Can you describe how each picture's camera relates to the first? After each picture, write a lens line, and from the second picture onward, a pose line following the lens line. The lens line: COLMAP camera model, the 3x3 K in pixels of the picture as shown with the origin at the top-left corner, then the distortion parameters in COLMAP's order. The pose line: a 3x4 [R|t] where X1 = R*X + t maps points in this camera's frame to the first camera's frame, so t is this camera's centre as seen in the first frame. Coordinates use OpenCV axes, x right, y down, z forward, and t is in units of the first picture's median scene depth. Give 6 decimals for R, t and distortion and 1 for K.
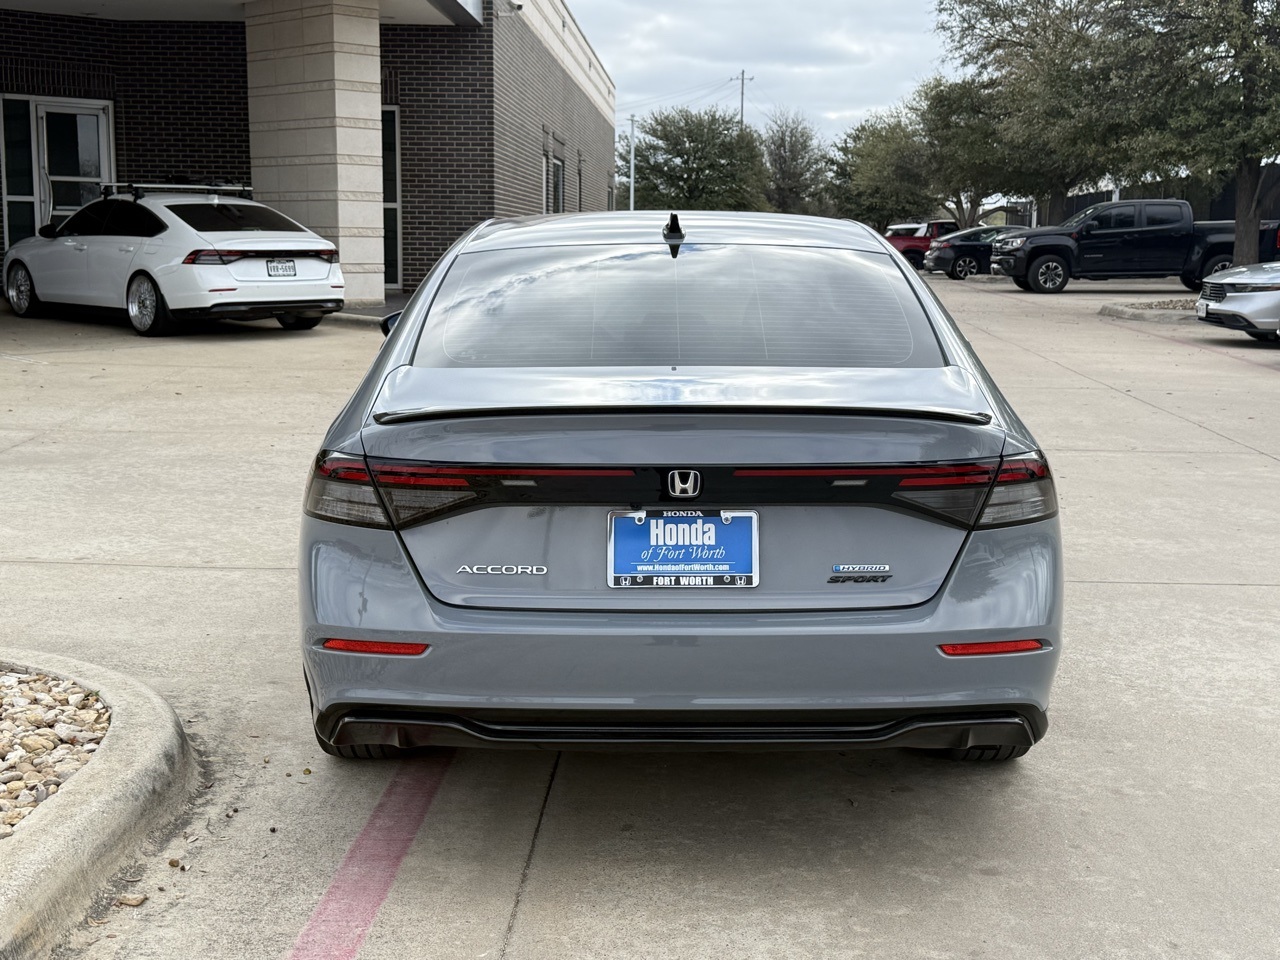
lens RADIAL K [[1621.3, 0, 638.8], [0, 1621.3, 433.1], [0, 0, 1]] dist [0.205340, -0.488467]
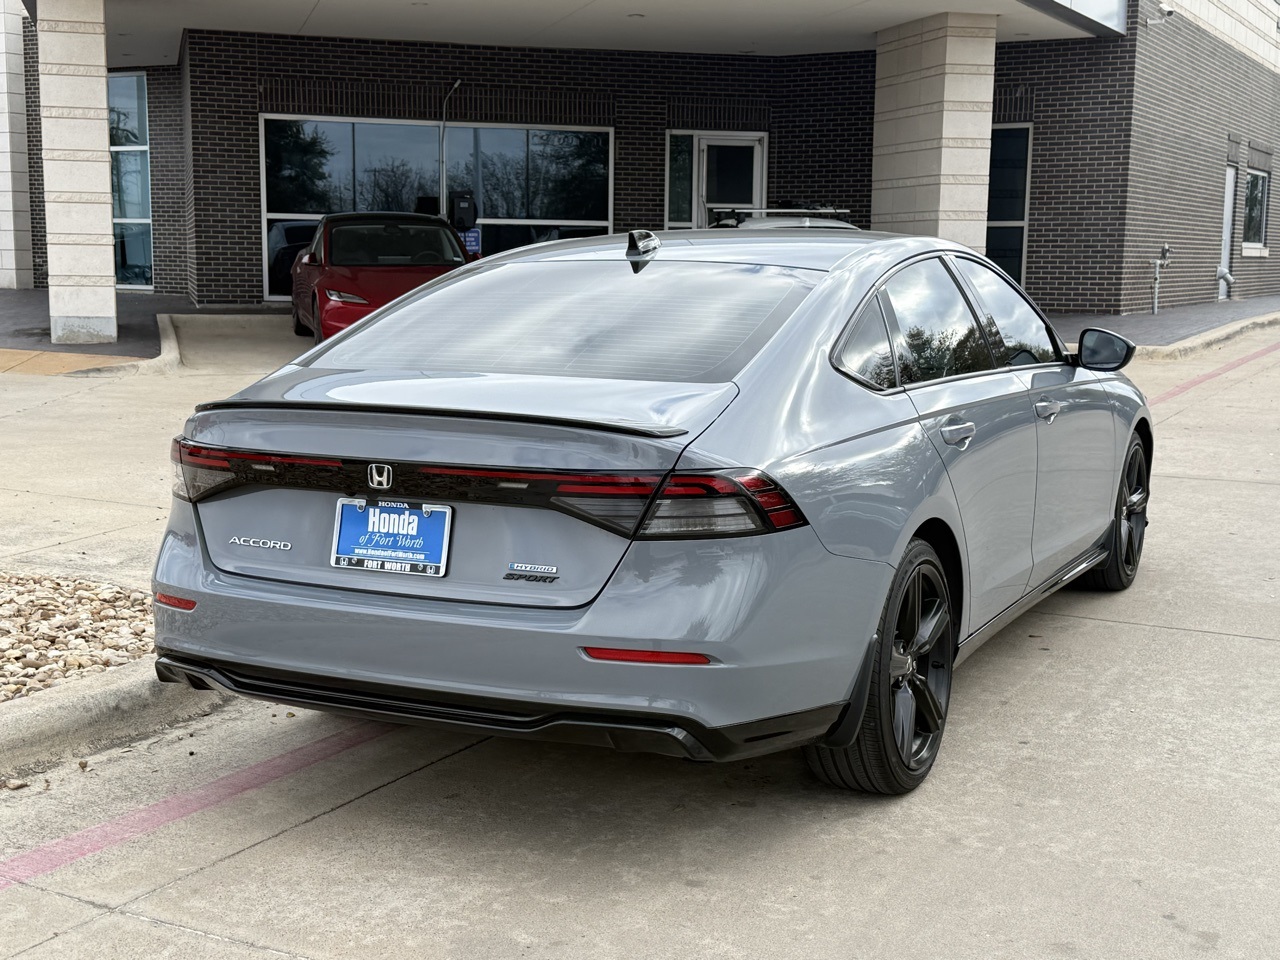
lens RADIAL K [[1621.3, 0, 638.8], [0, 1621.3, 433.1], [0, 0, 1]] dist [0.205340, -0.488467]
pose [[0.895473, 0.048672, -0.442447, 0.400488], [-0.053894, 0.998546, 0.000771, -0.005153], [0.441841, 0.023155, 0.896794, 0.050862]]
